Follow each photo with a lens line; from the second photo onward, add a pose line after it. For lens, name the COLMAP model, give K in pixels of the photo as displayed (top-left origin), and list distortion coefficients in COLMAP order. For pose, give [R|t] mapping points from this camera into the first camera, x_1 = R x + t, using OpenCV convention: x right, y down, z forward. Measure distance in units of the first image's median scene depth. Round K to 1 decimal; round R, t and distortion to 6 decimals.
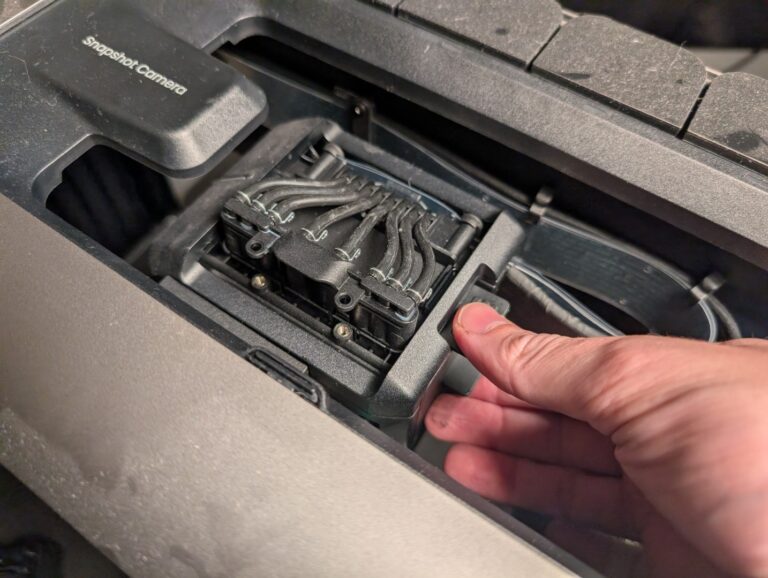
lens RADIAL K [[585.7, 0, 378.5], [0, 585.7, 289.0], [0, 0, 1]] dist [0.002266, -0.000189]
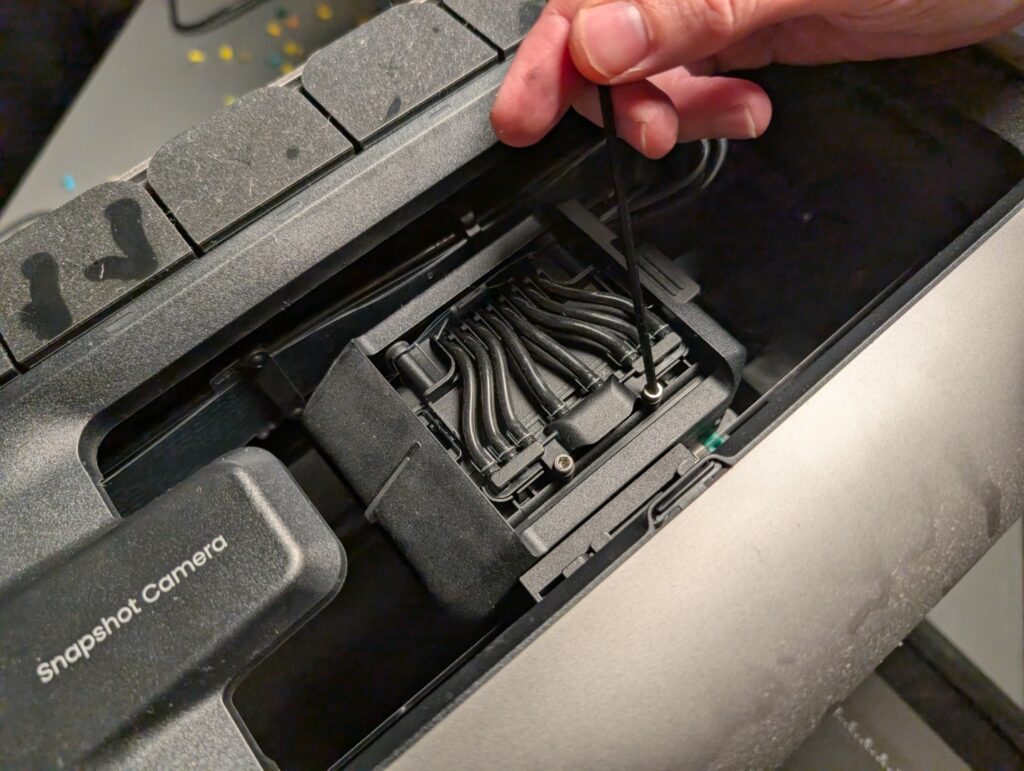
lens RADIAL K [[780.9, 0, 504.6], [0, 780.9, 385.5], [0, 0, 1]] dist [0.002266, -0.000189]
pose [[0.290026, -0.880302, 0.375437, -0.407132], [0.854392, 0.414909, 0.312834, -0.403678], [-0.431160, 0.230040, 0.872458, -0.000978]]
